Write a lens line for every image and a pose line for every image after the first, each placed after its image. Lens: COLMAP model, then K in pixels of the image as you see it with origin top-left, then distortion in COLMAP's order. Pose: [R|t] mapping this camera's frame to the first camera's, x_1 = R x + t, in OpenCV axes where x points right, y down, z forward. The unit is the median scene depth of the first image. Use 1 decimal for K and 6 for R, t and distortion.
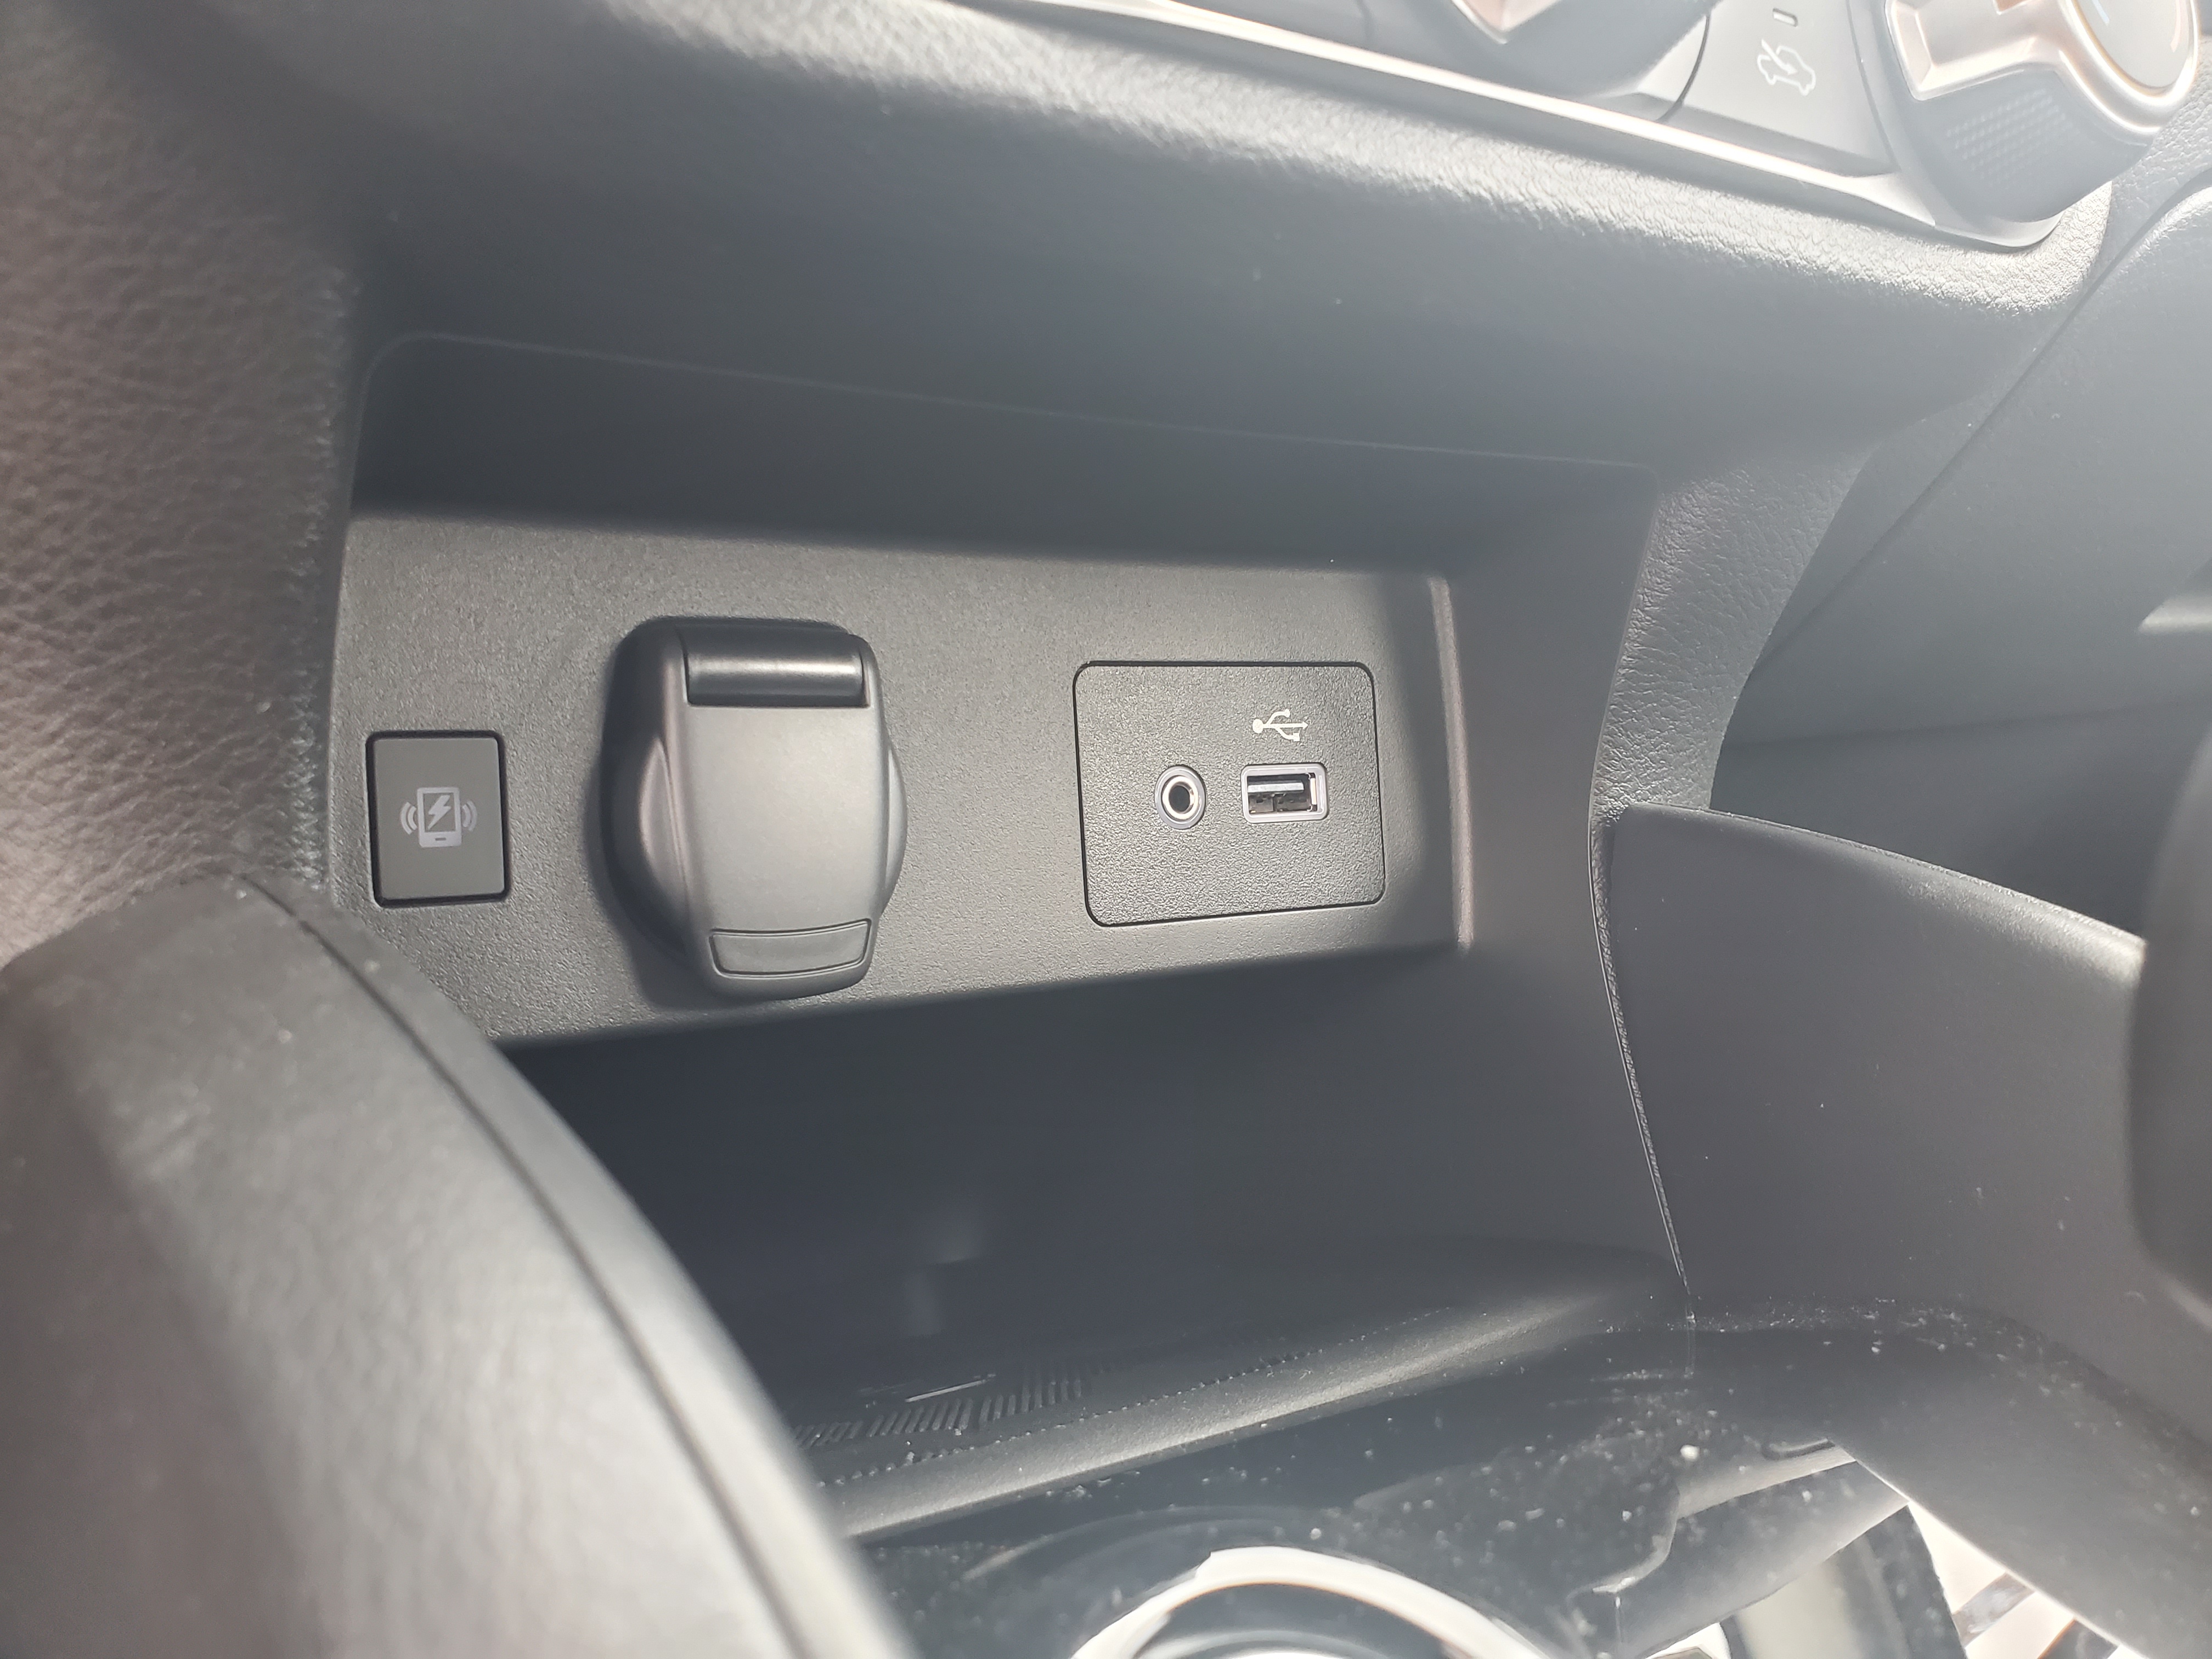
lens RADIAL K [[1729.5, 0, 1106.0], [0, 1729.5, 829.5], [0, 0, 1]] dist [0.000270, 0.006995]
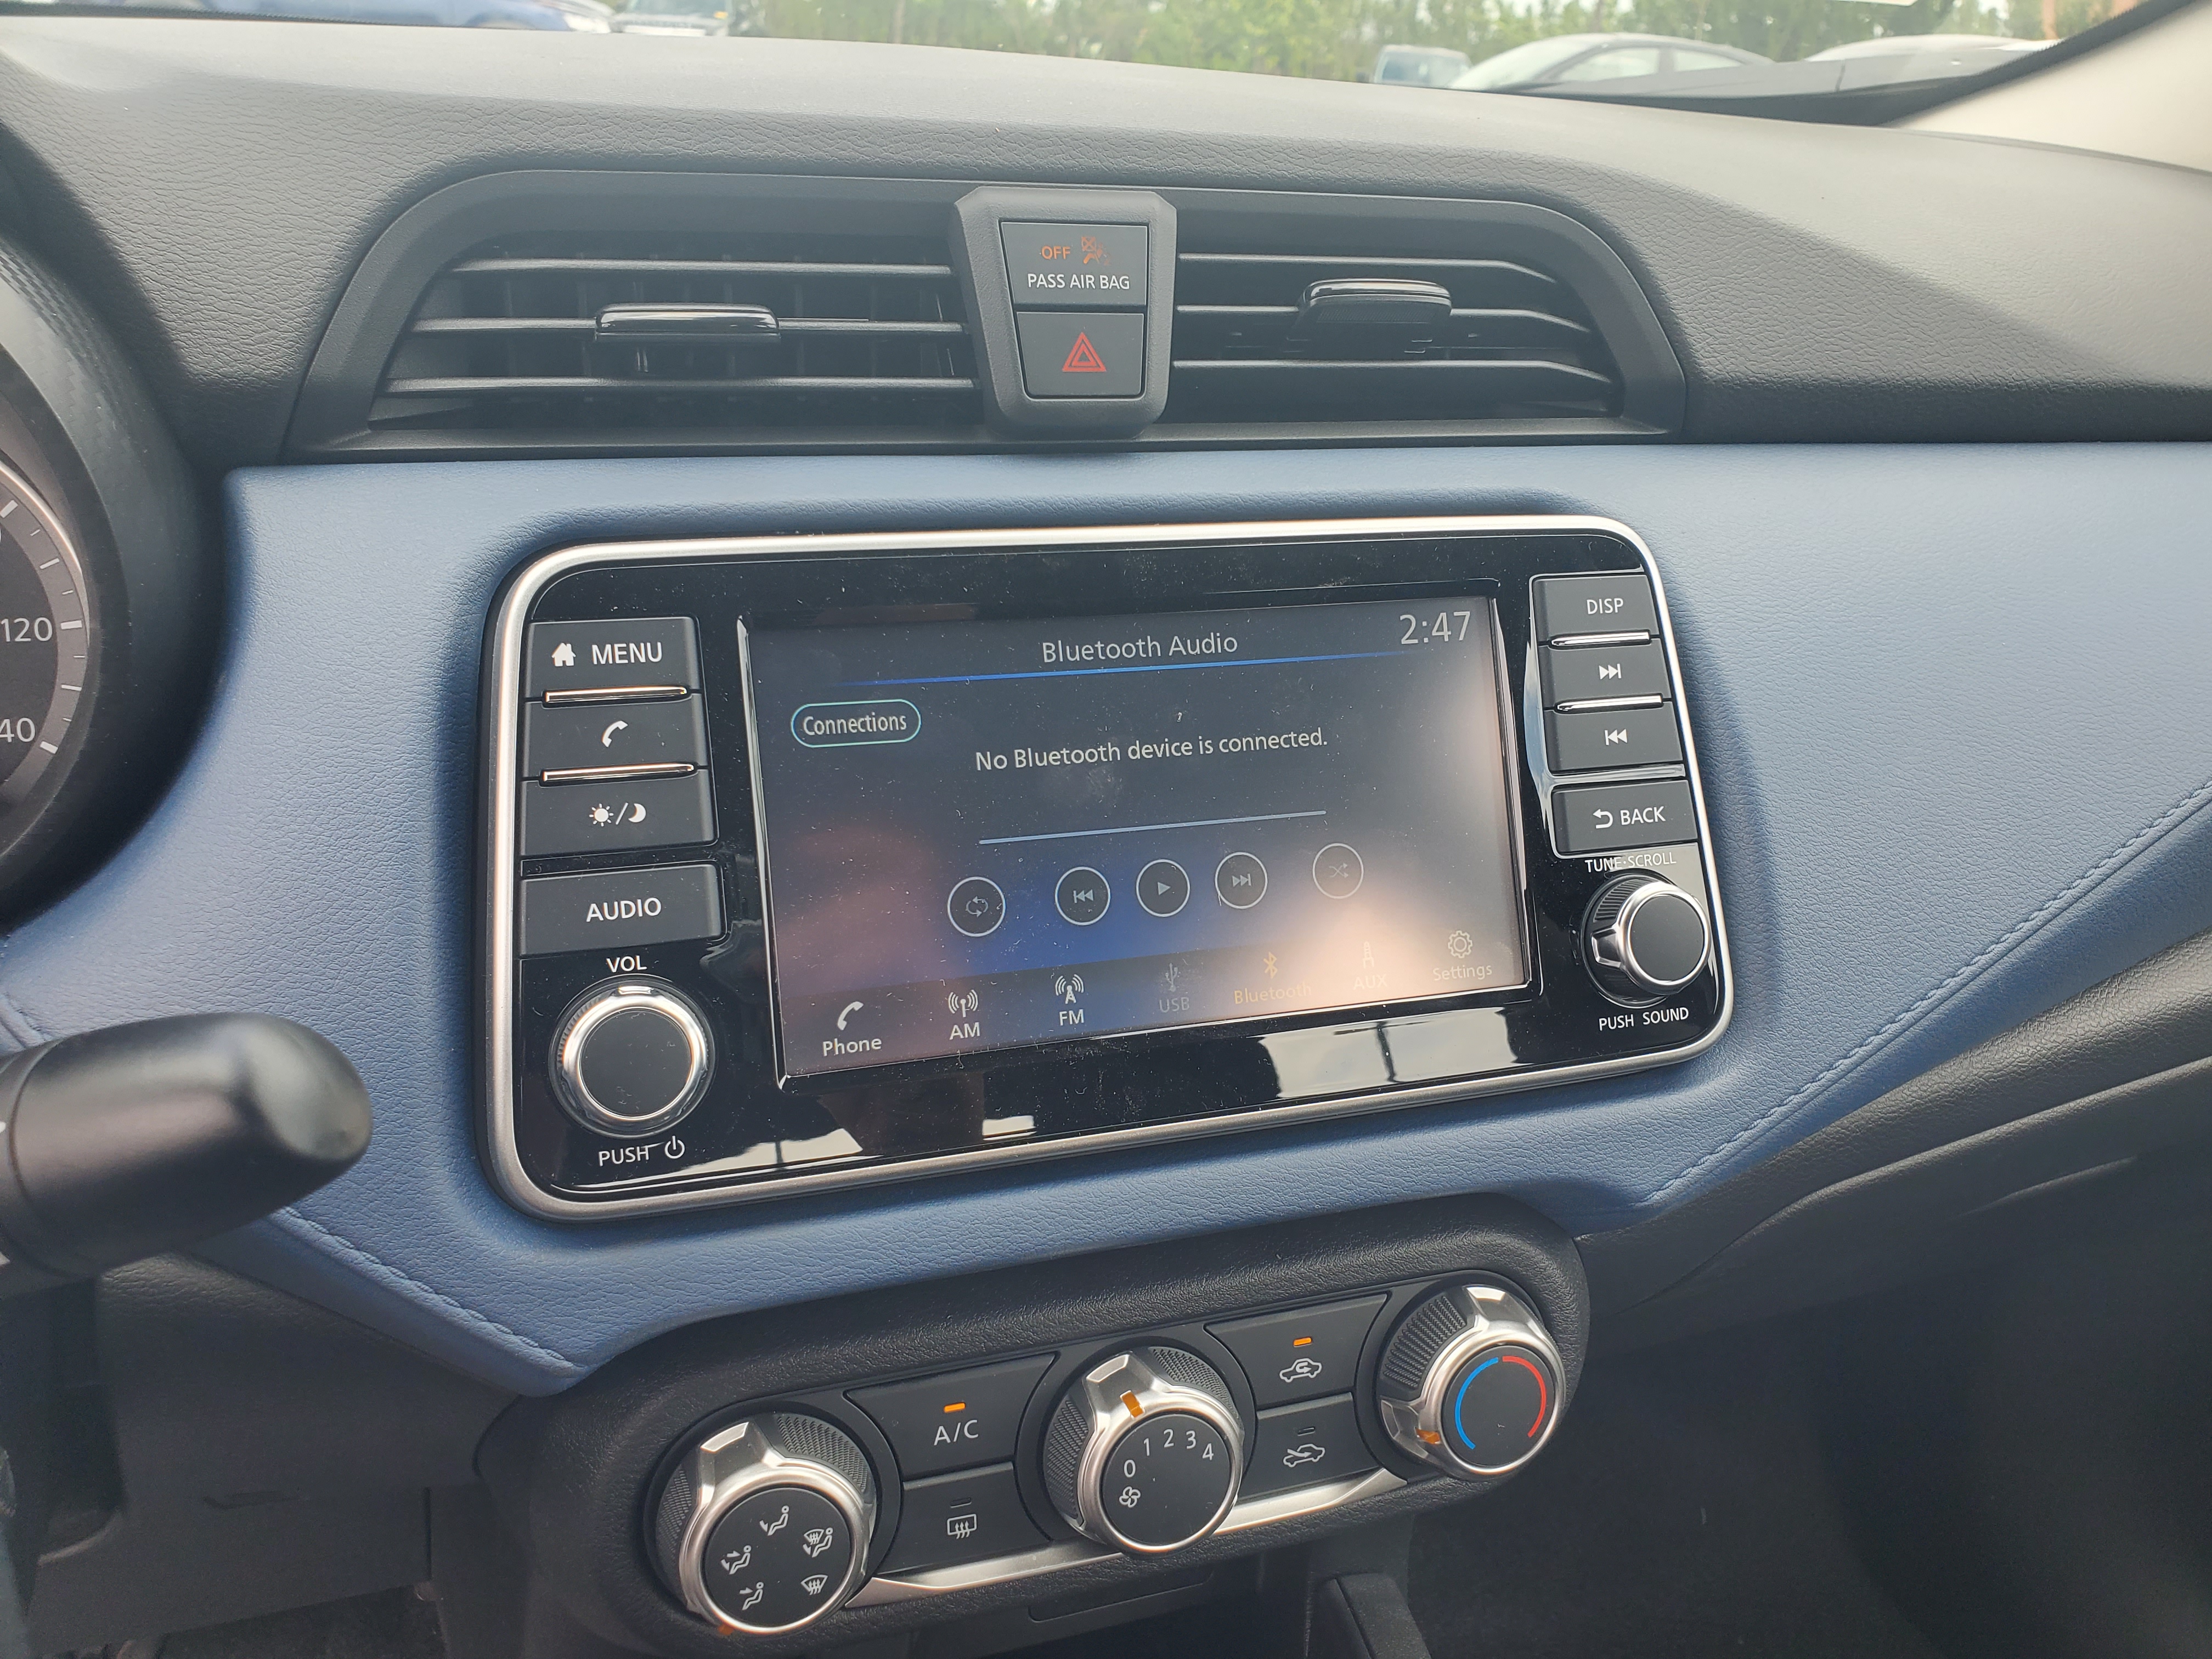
lens RADIAL K [[1744.4, 0, 1133.5], [0, 1744.4, 822.7], [0, 0, 1]] dist [0.132500, -0.345374]
pose [[0.969142, 0.098705, -0.225878, 0.585316], [-0.040836, 0.967957, 0.247773, -1.655481], [0.243097, -0.230903, 0.942119, -0.853960]]
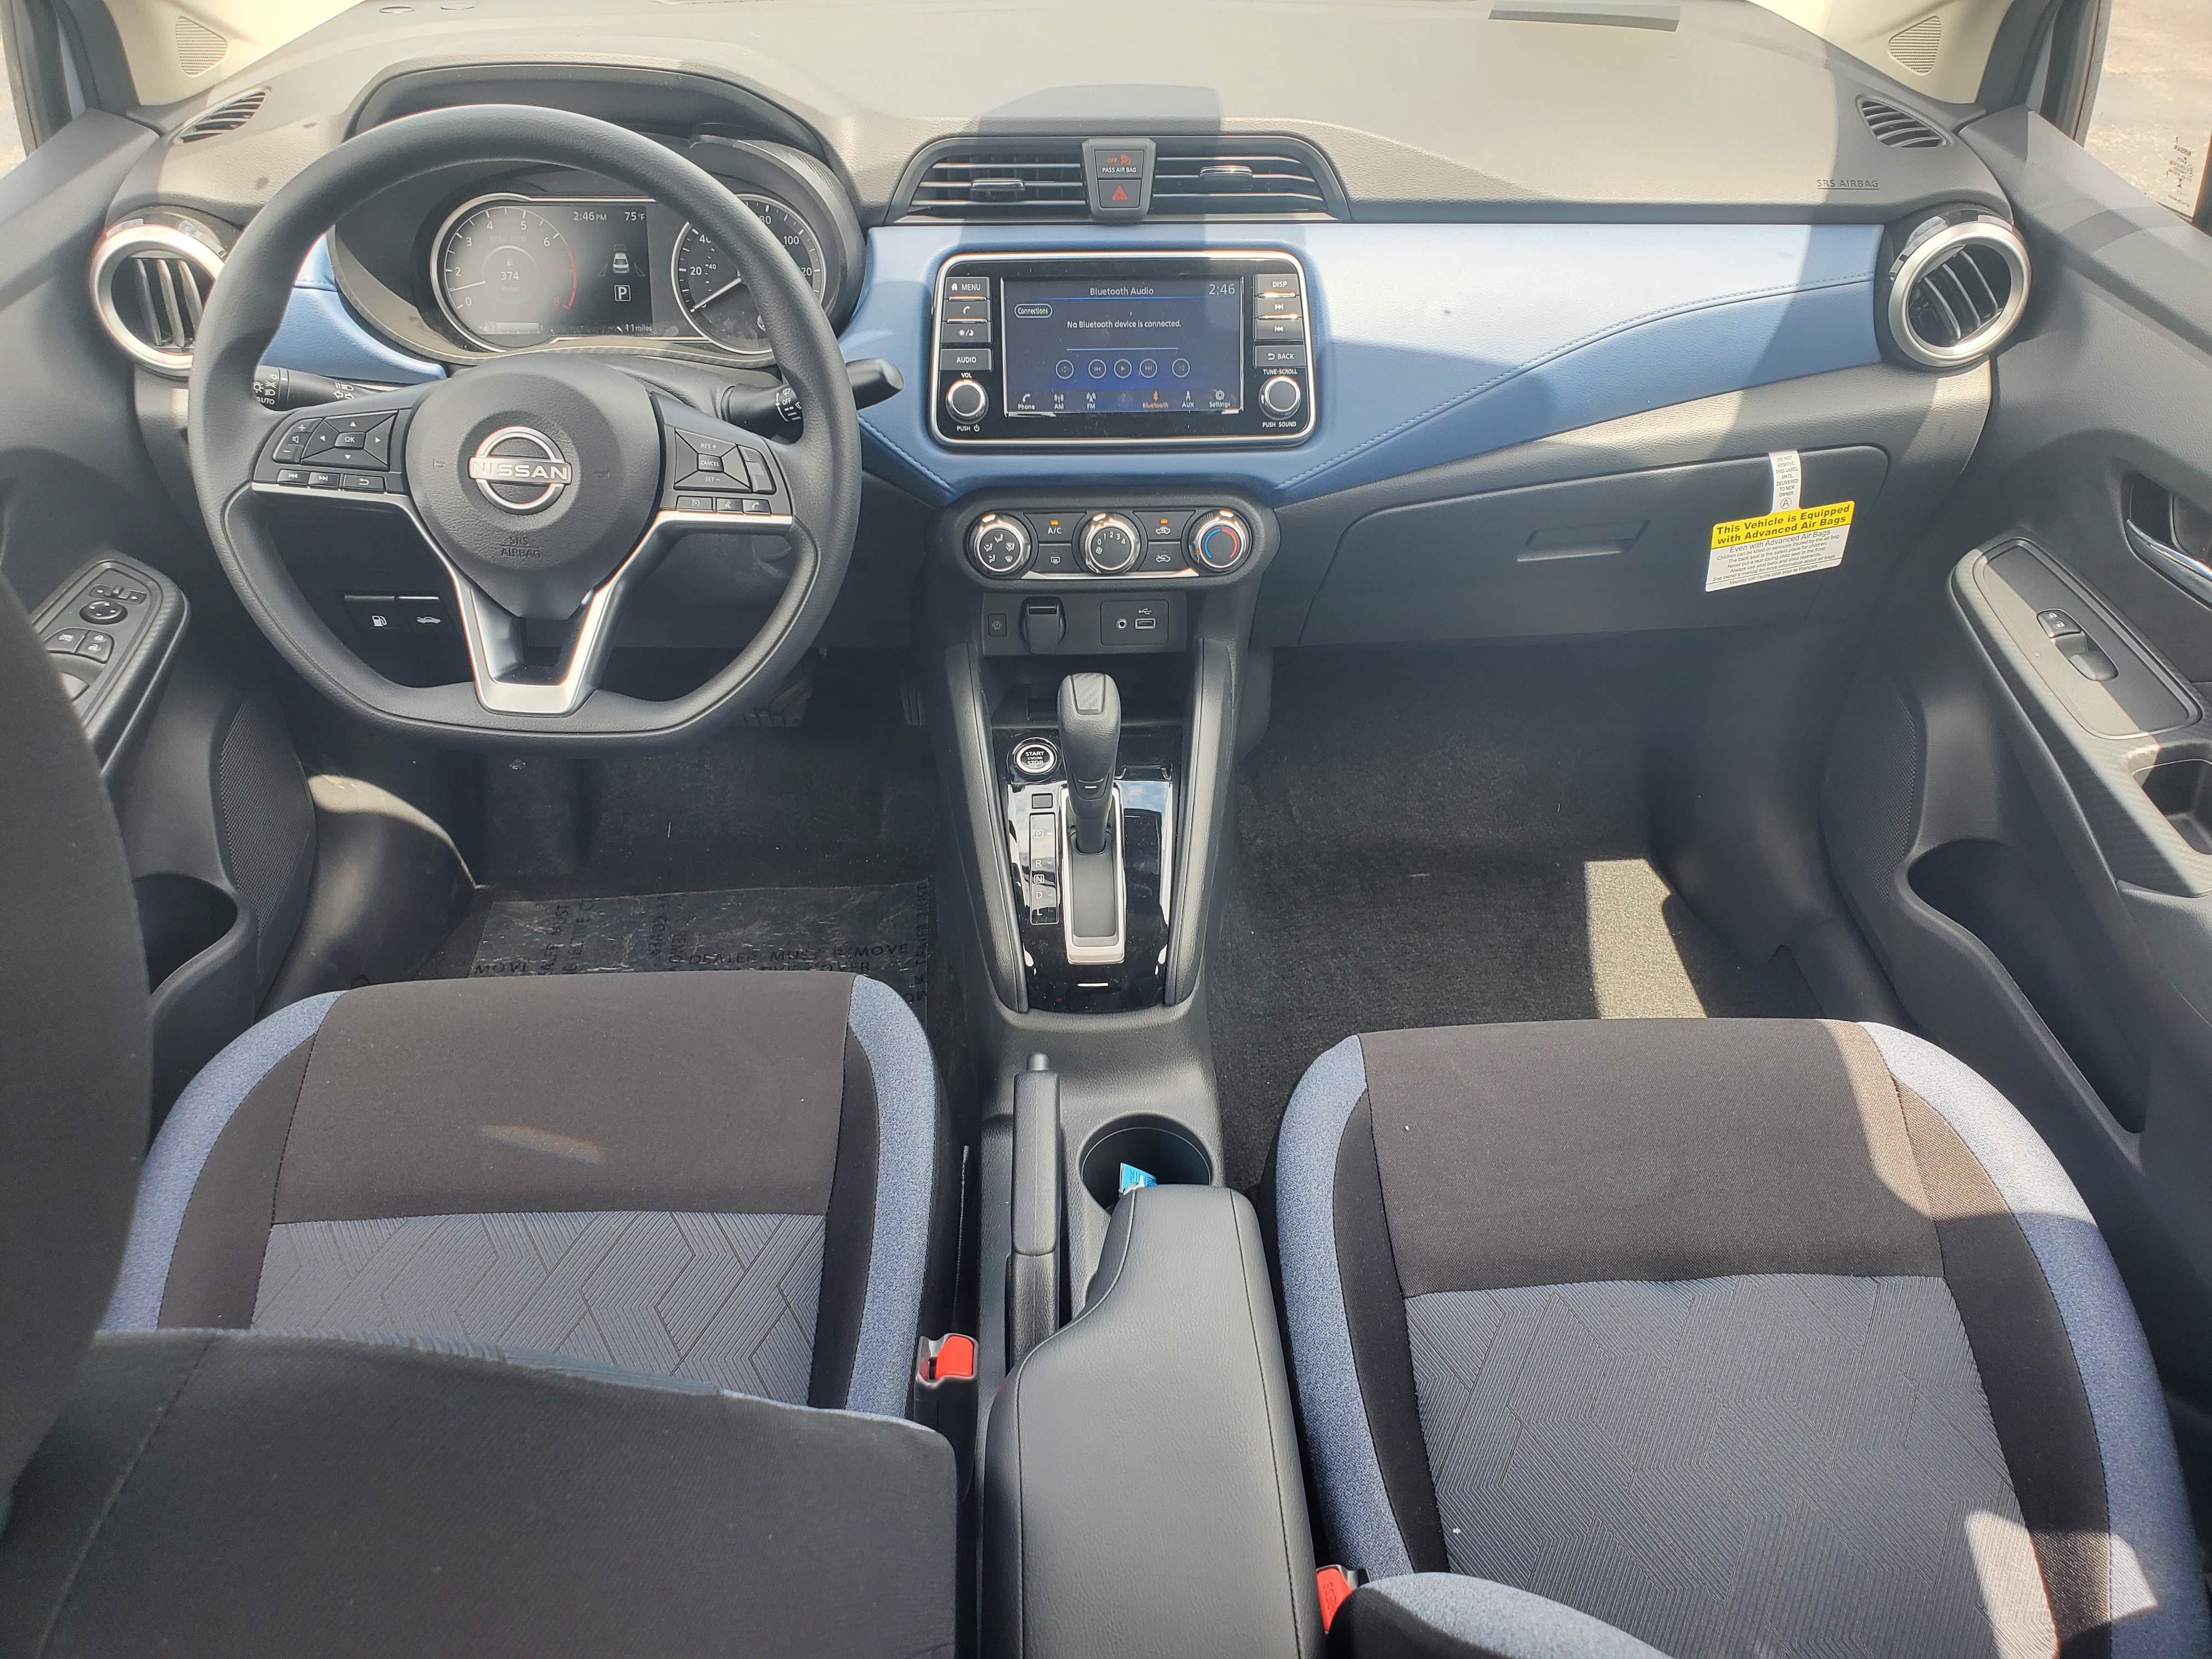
lens RADIAL K [[1709.3, 0, 1106.0], [0, 1709.3, 829.5], [0, 0, 1]] dist [0.037174, -0.044277]
pose [[0.864834, 0.249406, -0.435728, 3.281333], [-0.038649, 0.898382, 0.437512, -2.329934], [0.500568, -0.361535, 0.786590, -4.606305]]
